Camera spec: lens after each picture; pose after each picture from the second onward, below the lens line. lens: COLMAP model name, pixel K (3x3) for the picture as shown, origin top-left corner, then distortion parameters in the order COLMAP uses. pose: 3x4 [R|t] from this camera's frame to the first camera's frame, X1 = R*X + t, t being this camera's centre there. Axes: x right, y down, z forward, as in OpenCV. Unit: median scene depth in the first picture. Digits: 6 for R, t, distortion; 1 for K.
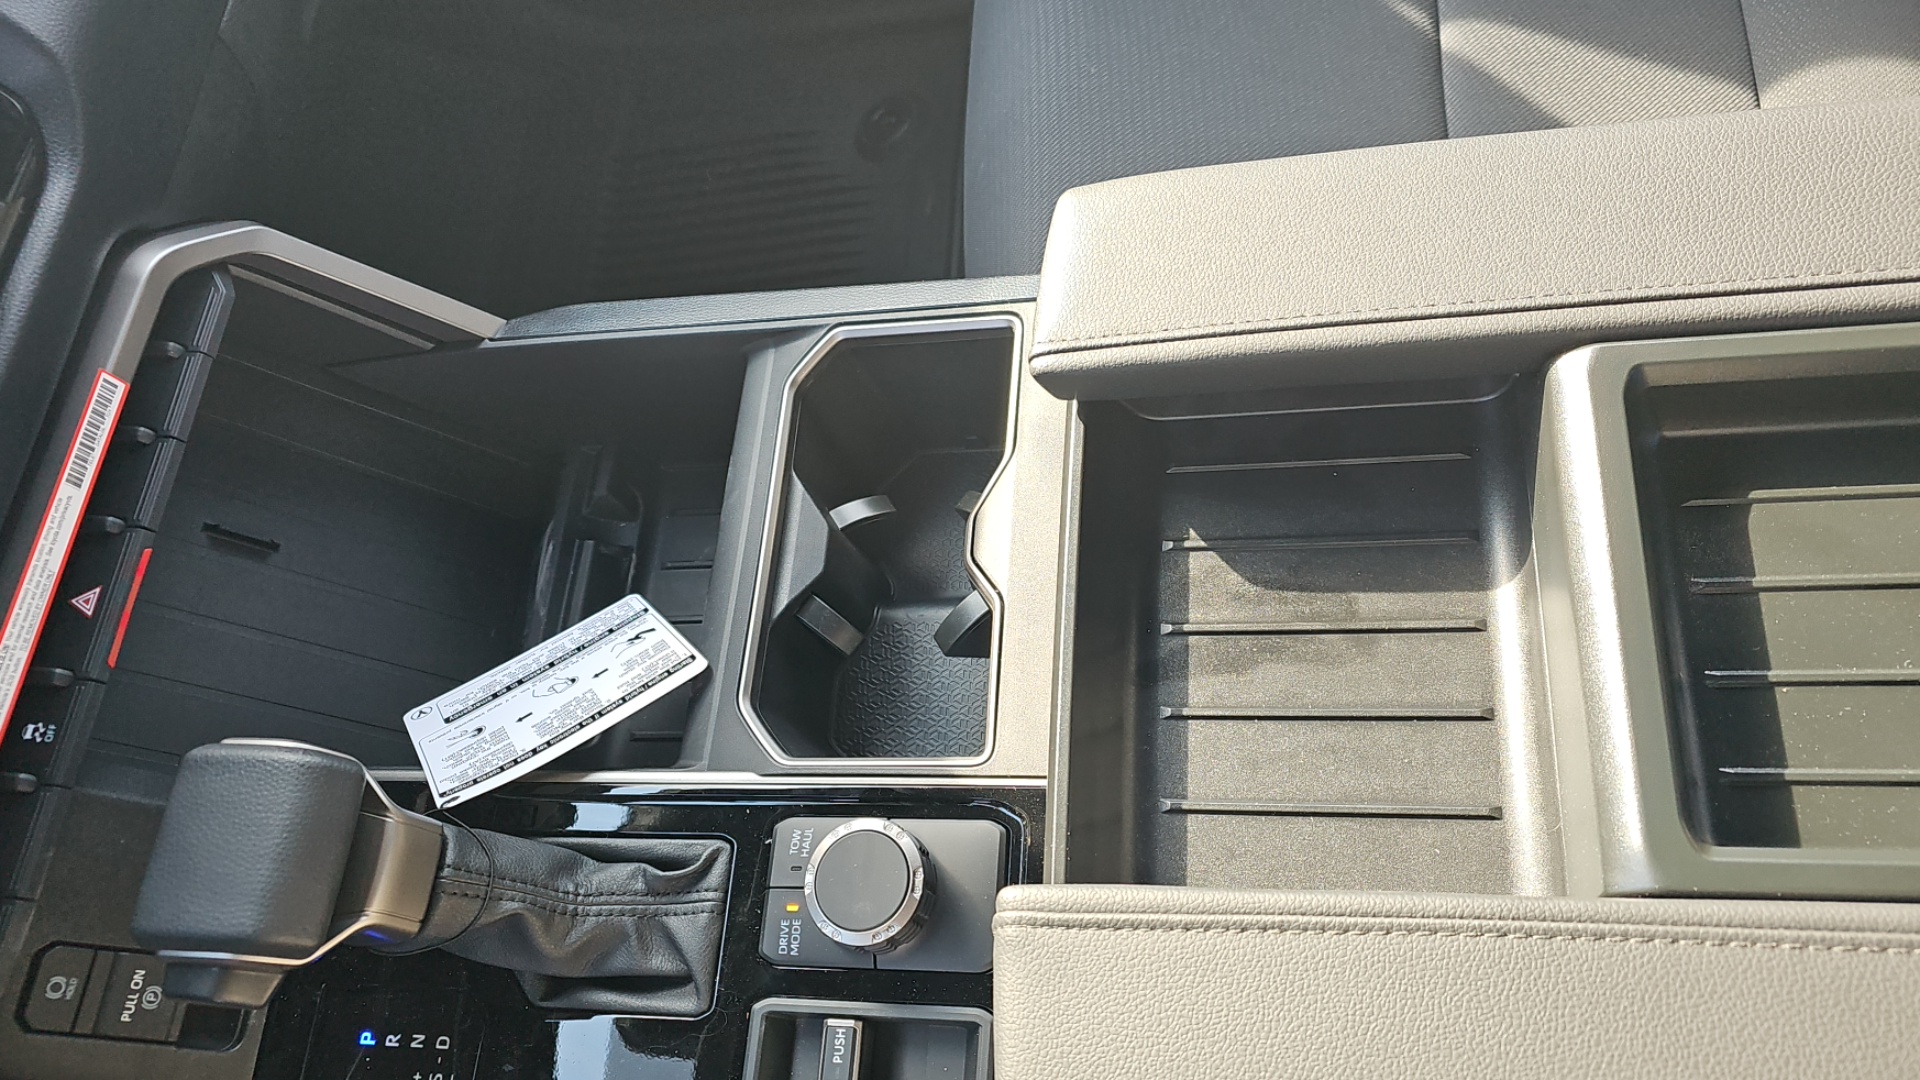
lens RADIAL K [[1355.2, 0, 971.1], [0, 1355.2, 552.5], [0, 0, 1]] dist [0.110896, -0.167762]
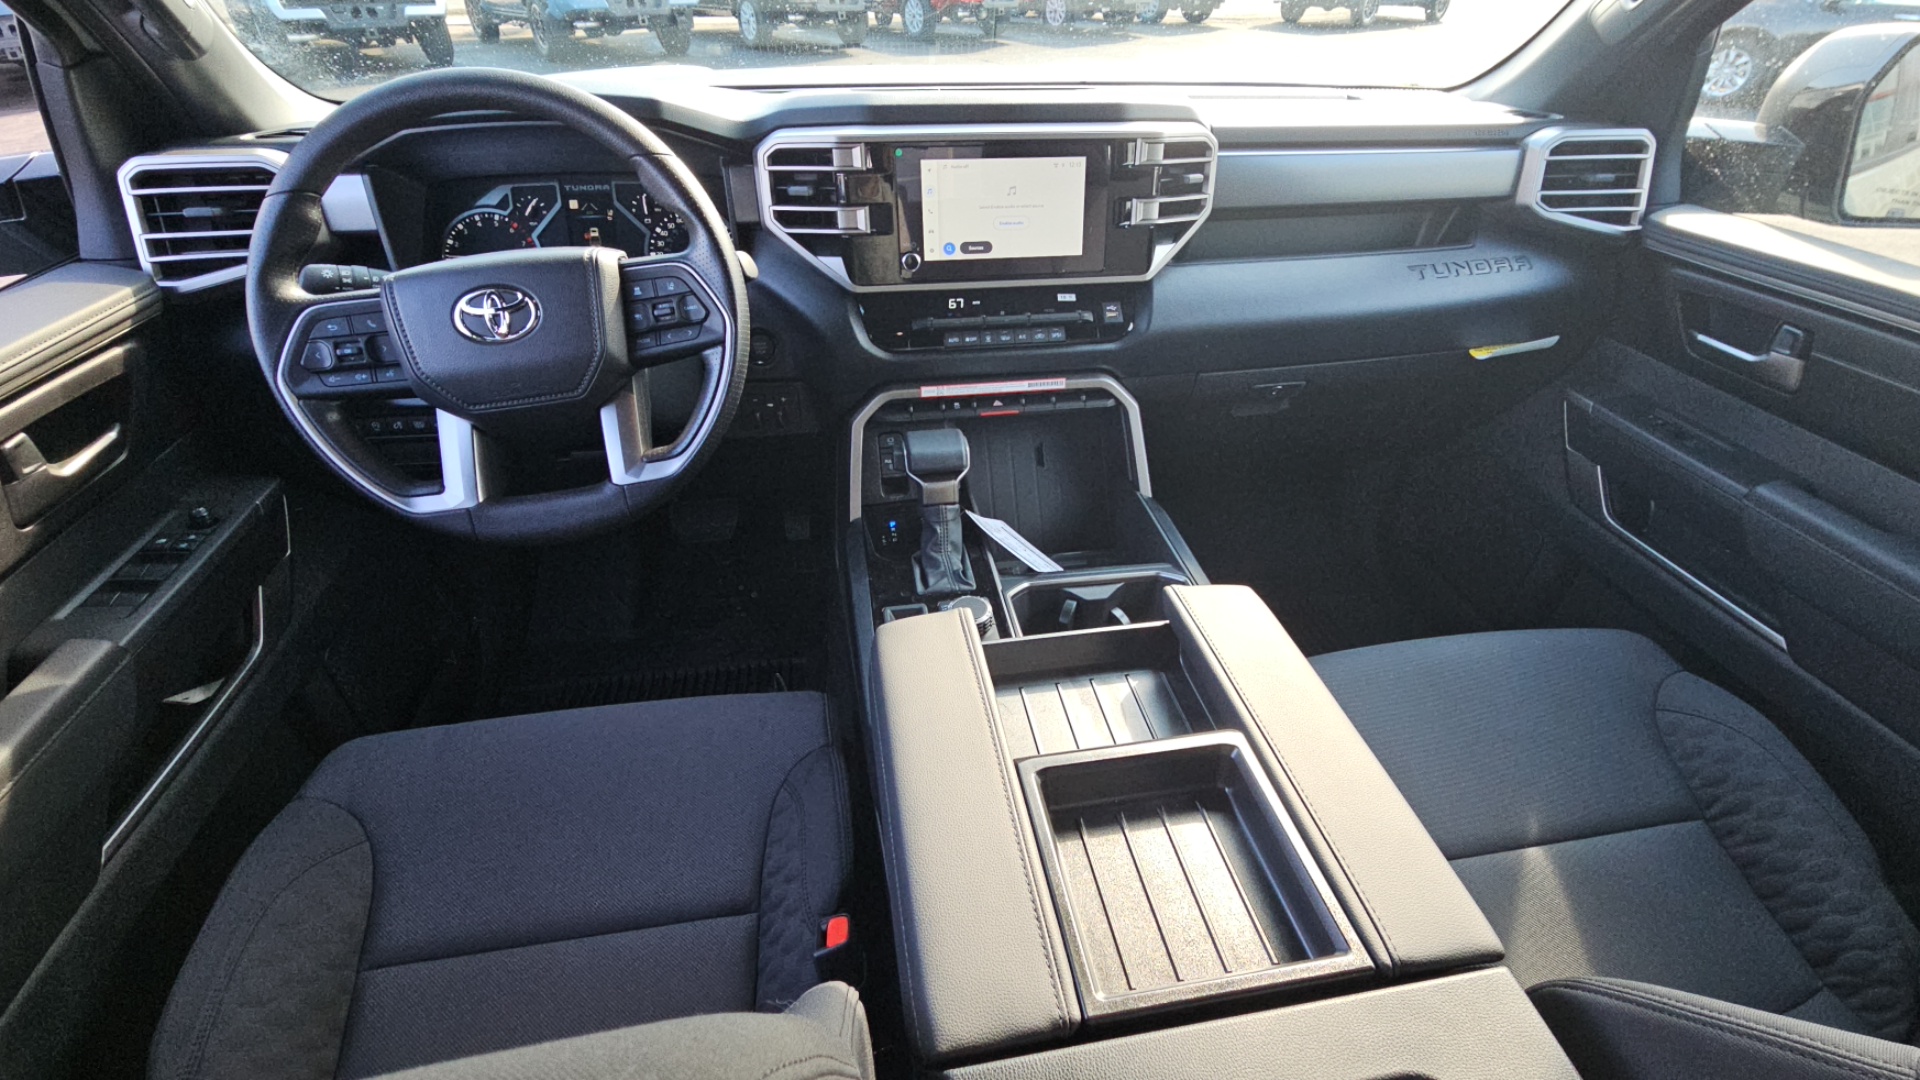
lens RADIAL K [[852.0, 0, 979.6], [0, 852.0, 550.6], [0, 0, 1]] dist [0.002410, -0.003830]
pose [[0.235500, 0.735276, -0.635538, 0.868866], [-0.913597, 0.390524, 0.113275, -0.019344], [0.331481, 0.553949, 0.763715, -0.360075]]
